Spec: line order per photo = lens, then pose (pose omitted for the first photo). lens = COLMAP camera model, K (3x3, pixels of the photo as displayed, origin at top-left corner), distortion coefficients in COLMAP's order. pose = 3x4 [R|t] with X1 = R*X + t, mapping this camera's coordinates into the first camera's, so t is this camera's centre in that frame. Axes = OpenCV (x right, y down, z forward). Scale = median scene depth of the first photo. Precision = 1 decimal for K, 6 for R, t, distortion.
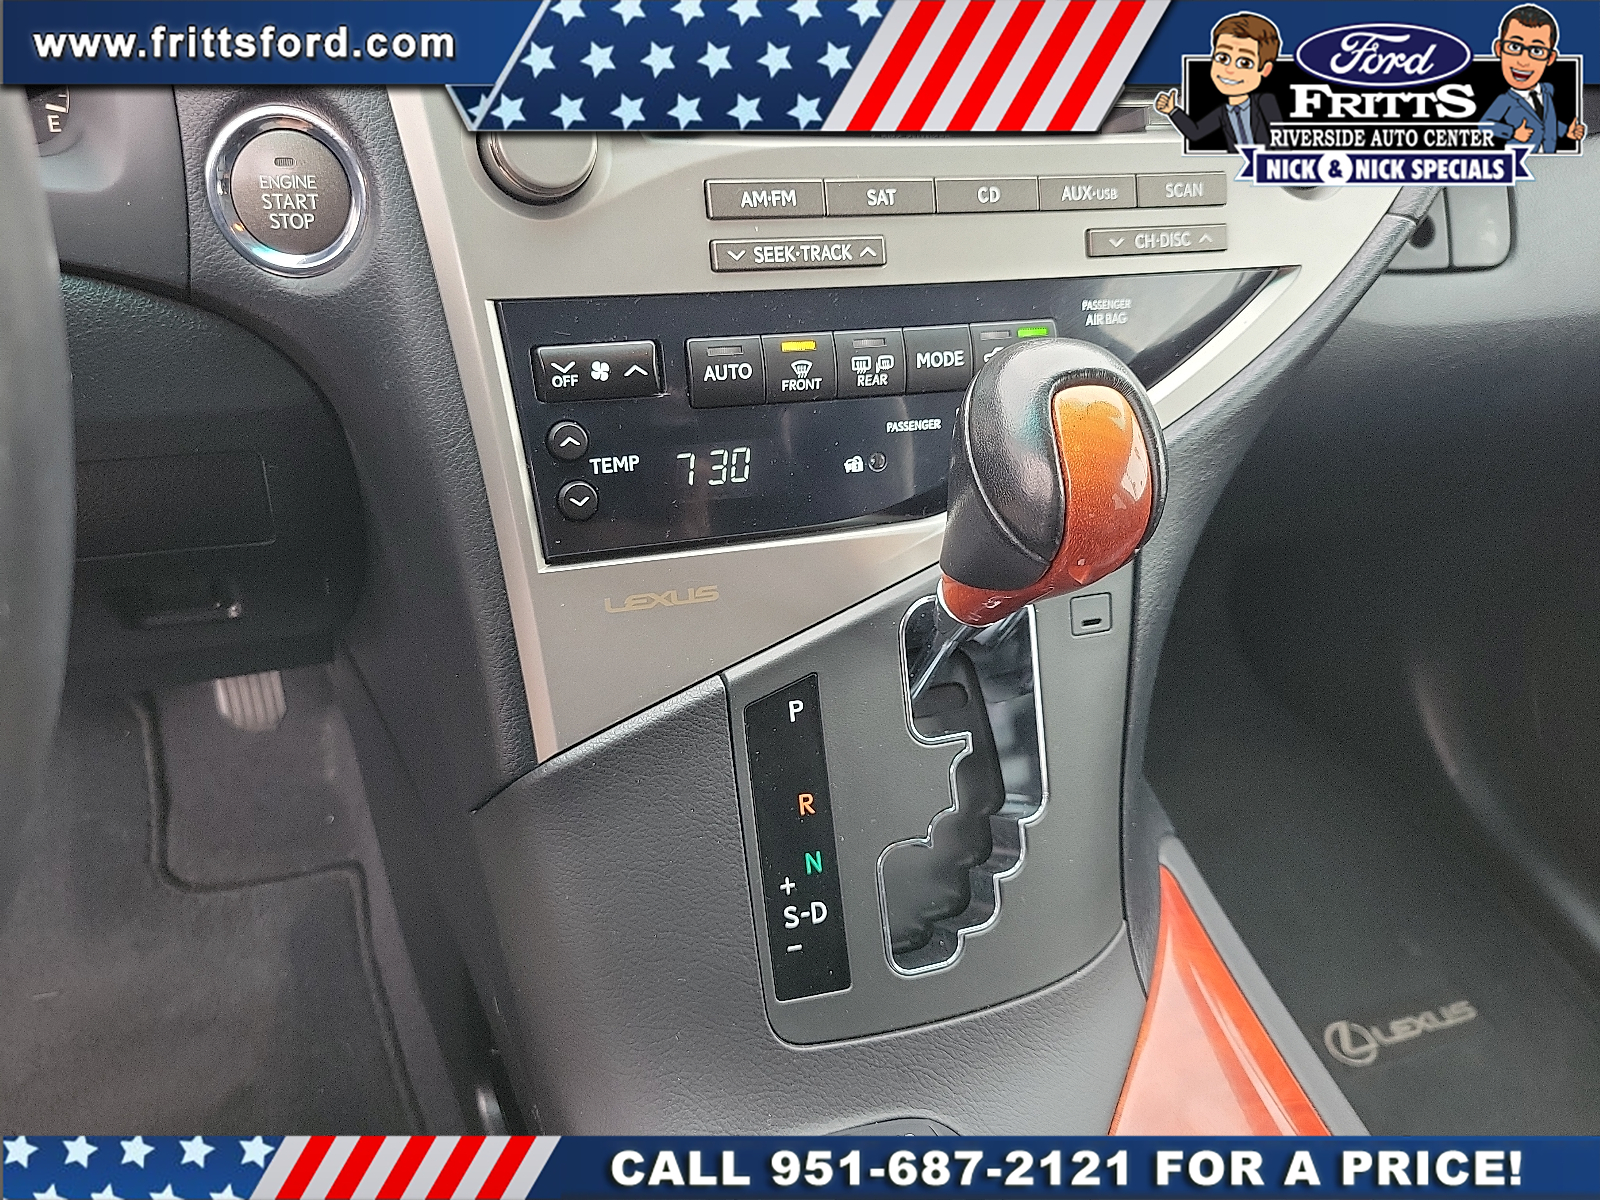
lens RADIAL K [[1229.6, 0, 796.7], [0, 1229.6, 607.1], [0, 0, 1]] dist [0.012327, -0.015892]
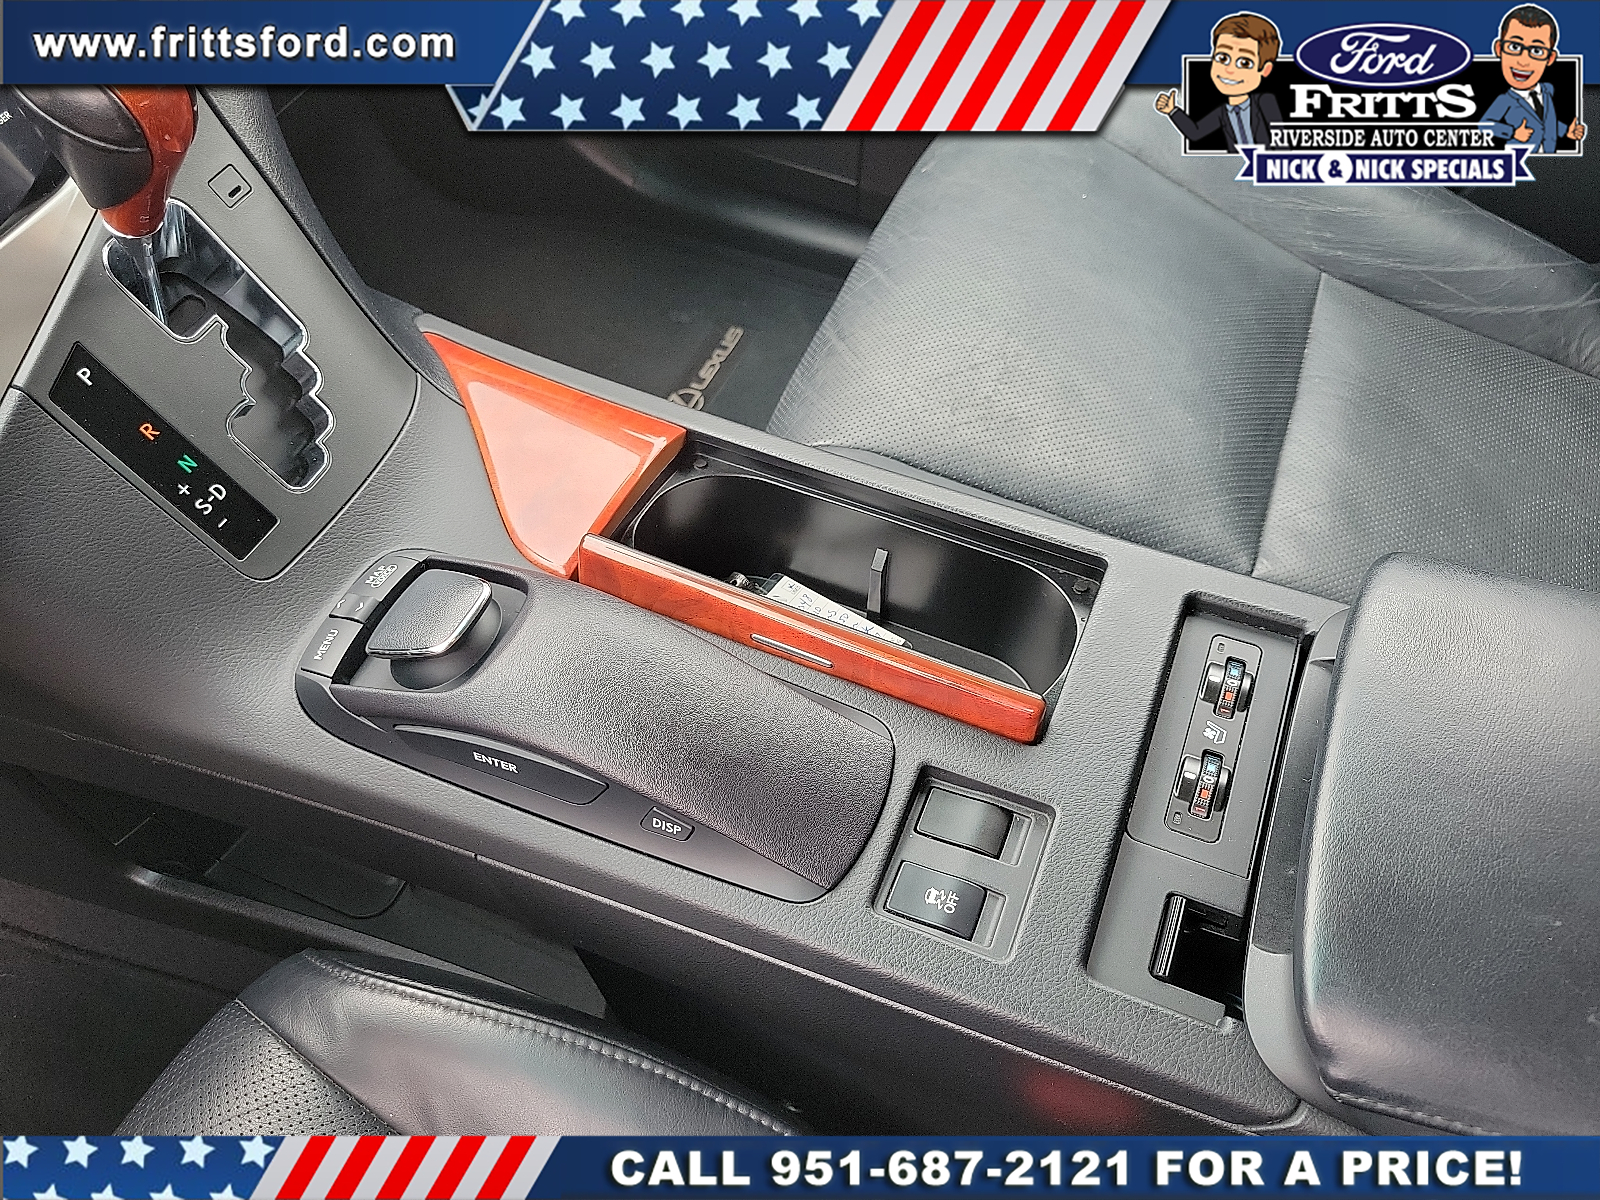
lens RADIAL K [[1229.6, 0, 796.0], [0, 1229.6, 607.8], [0, 0, 1]] dist [0.012327, -0.015892]
pose [[0.677739, -0.663707, 0.316485, -0.065087], [0.545958, 0.742534, 0.388039, 0.166445], [-0.492545, -0.090201, 0.865600, -0.482993]]
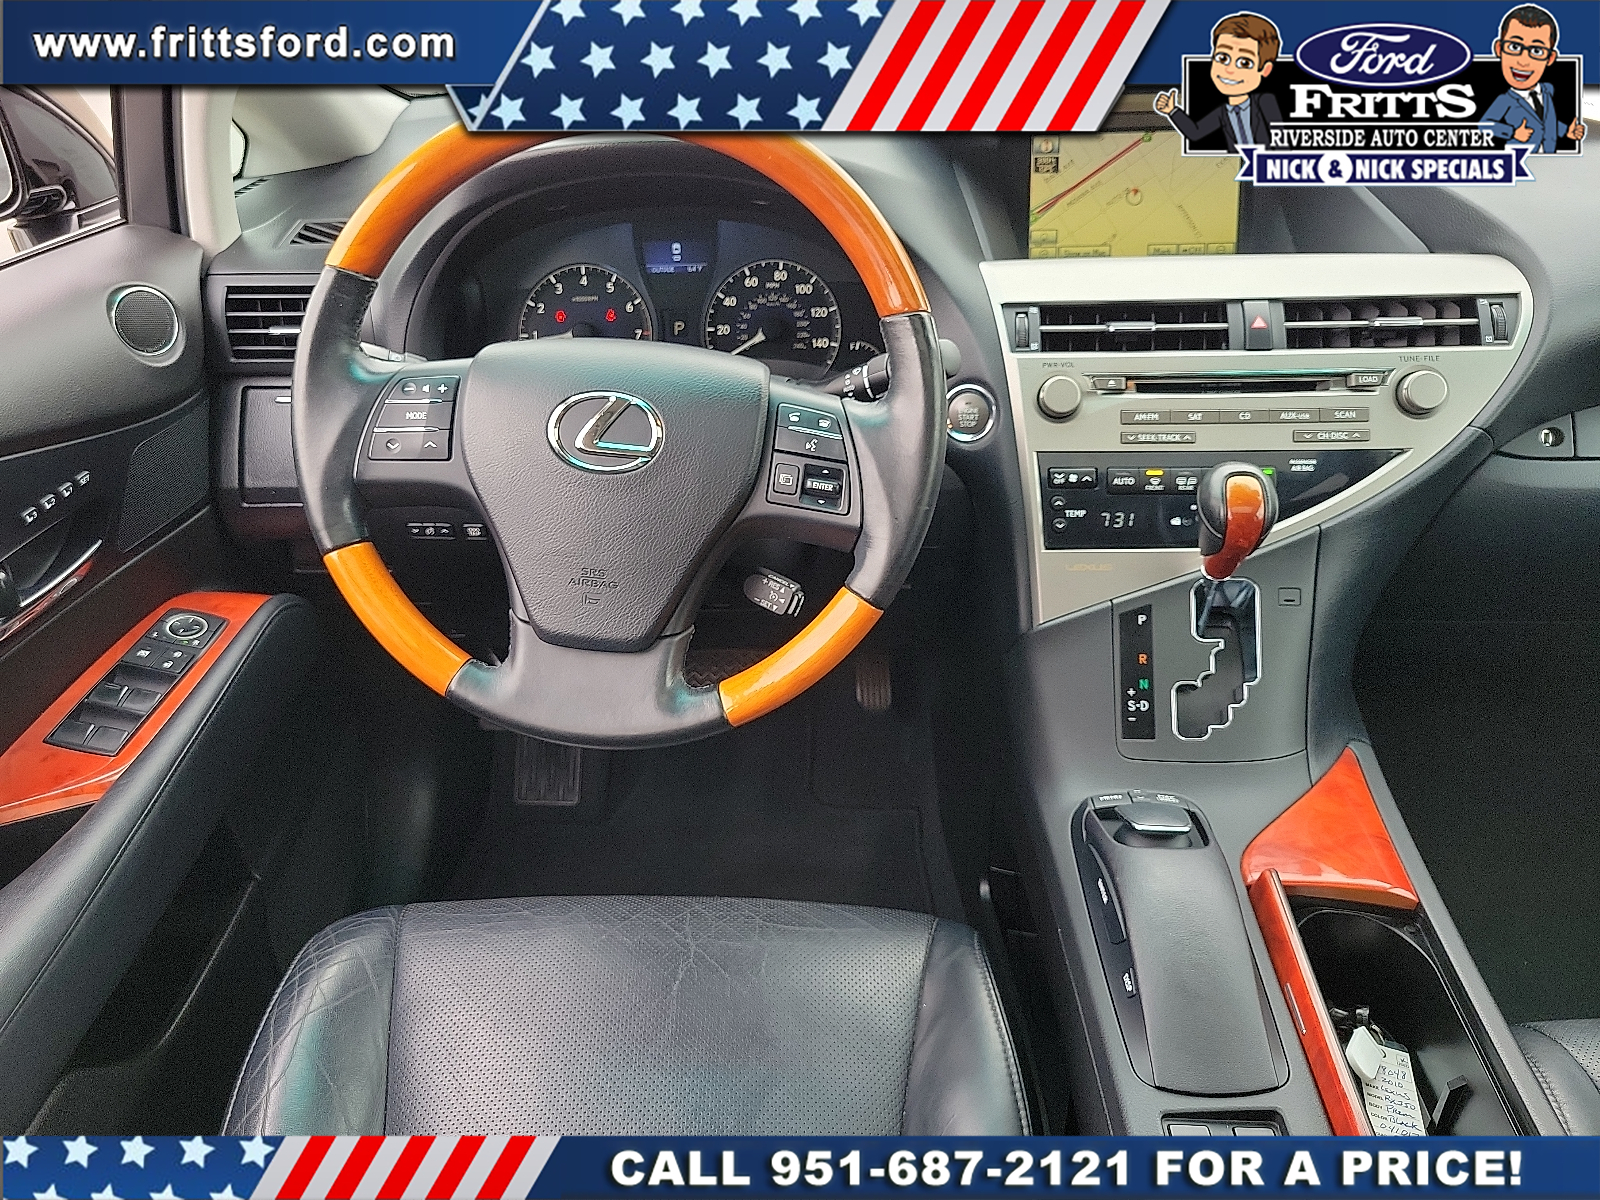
lens RADIAL K [[1229.6, 0, 791.1], [0, 1229.6, 603.0], [0, 0, 1]] dist [0.012327, -0.015892]
pose [[0.908248, 0.067100, -0.413017, 0.368492], [-0.137893, 0.979918, -0.144035, 0.492965], [0.395058, 0.187772, 0.899261, -1.447407]]
